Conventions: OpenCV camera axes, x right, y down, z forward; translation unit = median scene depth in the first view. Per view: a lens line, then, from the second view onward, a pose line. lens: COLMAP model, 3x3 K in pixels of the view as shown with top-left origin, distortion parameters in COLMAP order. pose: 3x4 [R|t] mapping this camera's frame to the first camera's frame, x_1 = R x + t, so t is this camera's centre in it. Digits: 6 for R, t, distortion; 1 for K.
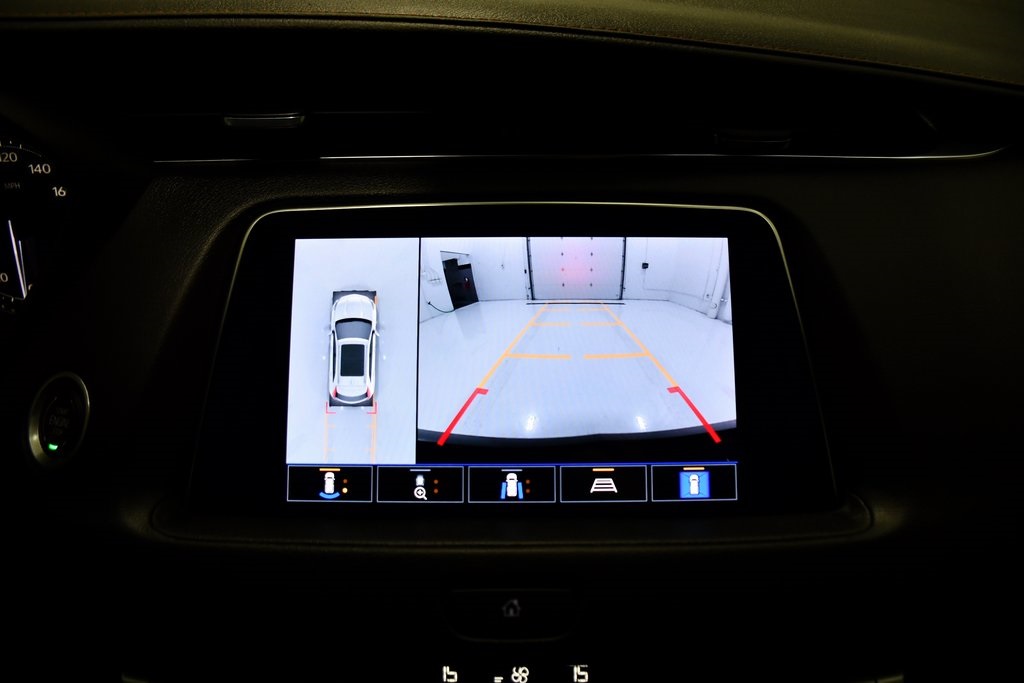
lens RADIAL K [[778.4, 0, 514.6], [0, 778.4, 341.0], [0, 0, 1]] dist [-0.155440, 0.067365]
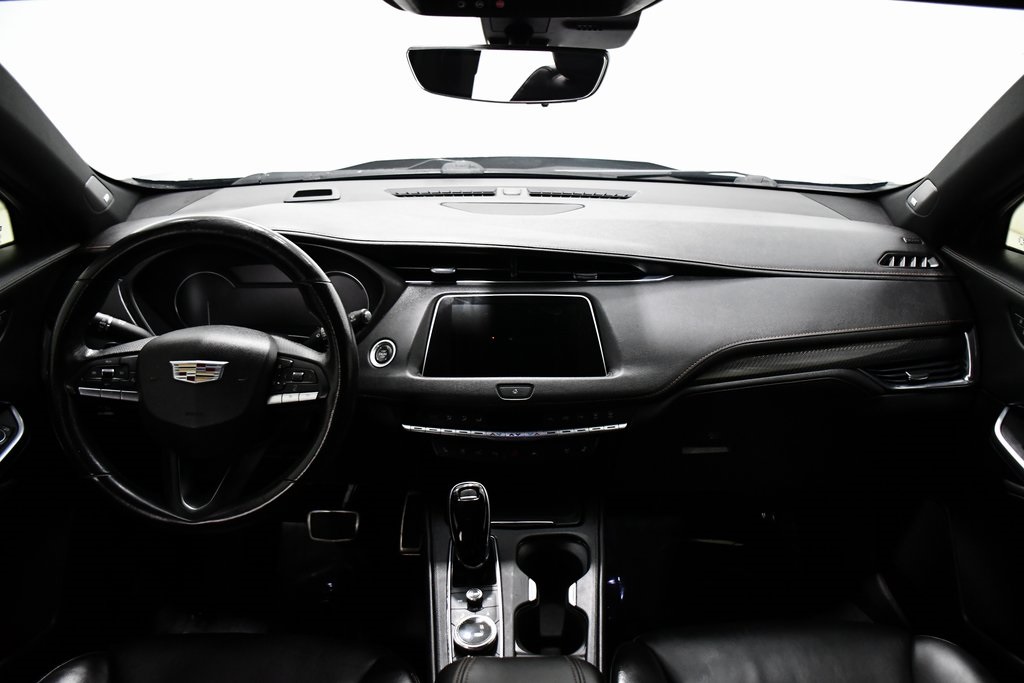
lens RADIAL K [[778.4, 0, 512.4], [0, 778.4, 341.2], [0, 0, 1]] dist [-0.155440, 0.067365]
pose [[0.999944, 0.001045, 0.010486, -0.050411], [0.001018, 0.980838, -0.194822, 0.751919], [-0.010489, 0.194821, 0.980783, -2.540206]]
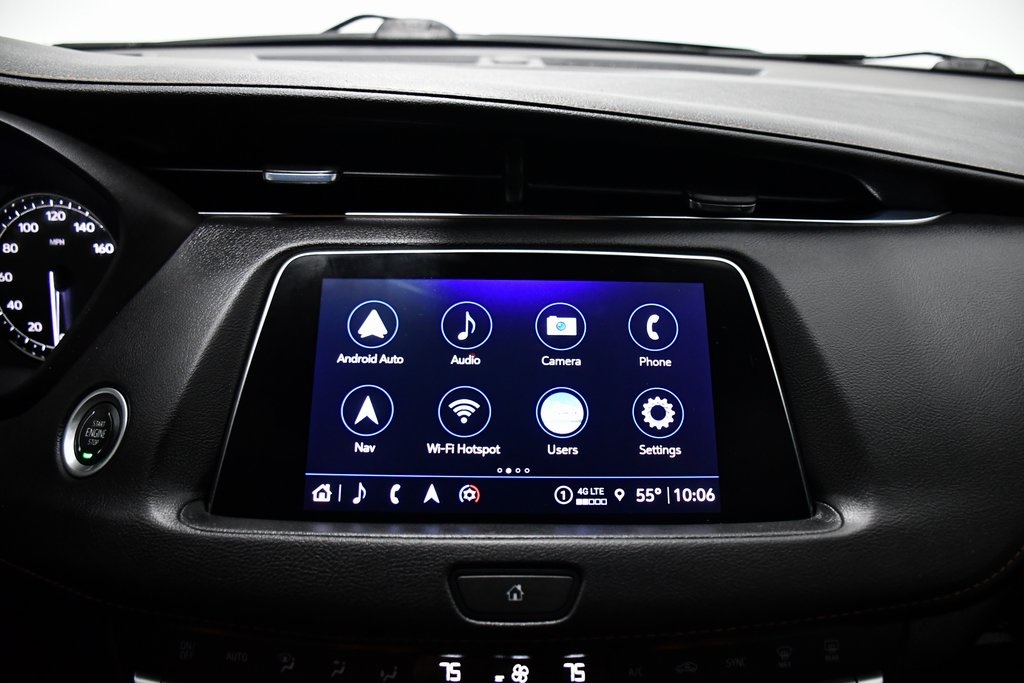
lens RADIAL K [[778.4, 0, 512.4], [0, 778.4, 339.9], [0, 0, 1]] dist [-0.155440, 0.067365]
pose [[0.999652, 0.014798, 0.021824, -0.031664], [-0.010568, 0.983138, -0.182558, 0.167476], [-0.024158, 0.182264, 0.982953, -0.110541]]
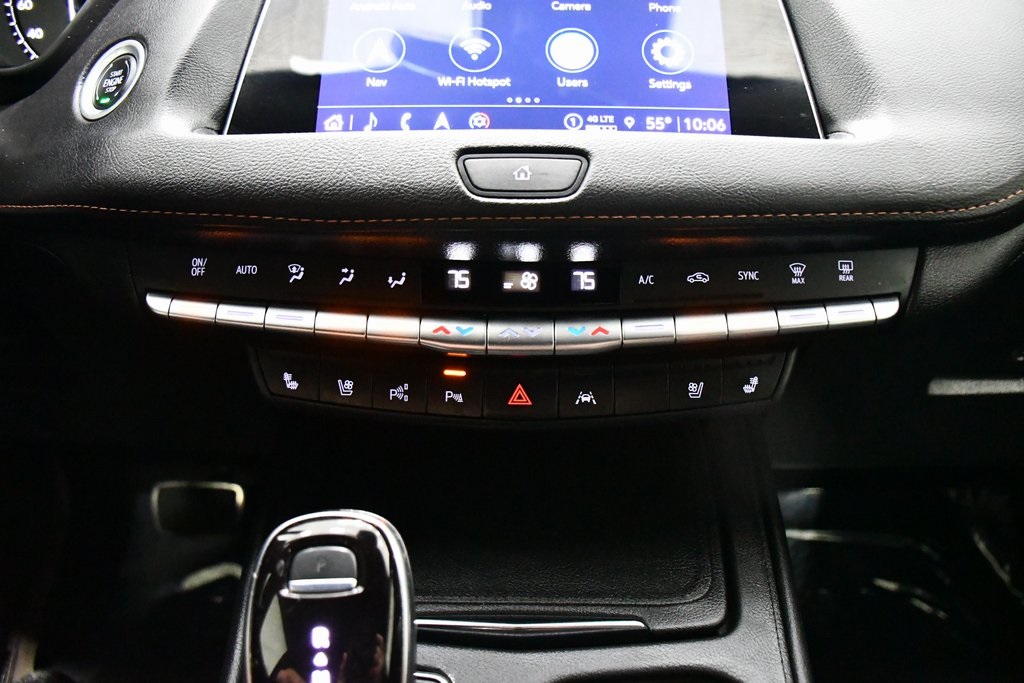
lens RADIAL K [[778.4, 0, 516.4], [0, 778.4, 343.3], [0, 0, 1]] dist [-0.155440, 0.067365]
pose [[0.999898, 0.012211, -0.007420, -0.001334], [-0.012848, 0.995596, -0.092868, 0.591556], [0.006253, 0.092953, 0.995651, -0.053662]]
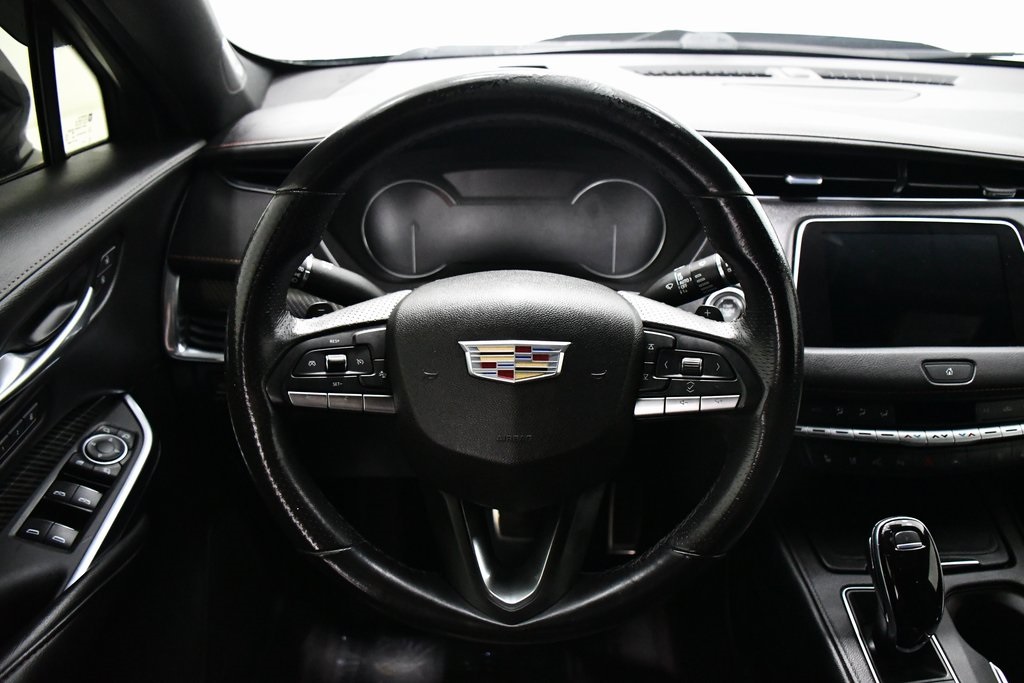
lens RADIAL K [[778.4, 0, 516.1], [0, 778.4, 344.1], [0, 0, 1]] dist [-0.155440, 0.067365]
pose [[0.999876, -0.003154, -0.015401, -1.199696], [0.001832, 0.996366, -0.085151, 0.402139], [0.015614, 0.085112, 0.996249, -1.273322]]
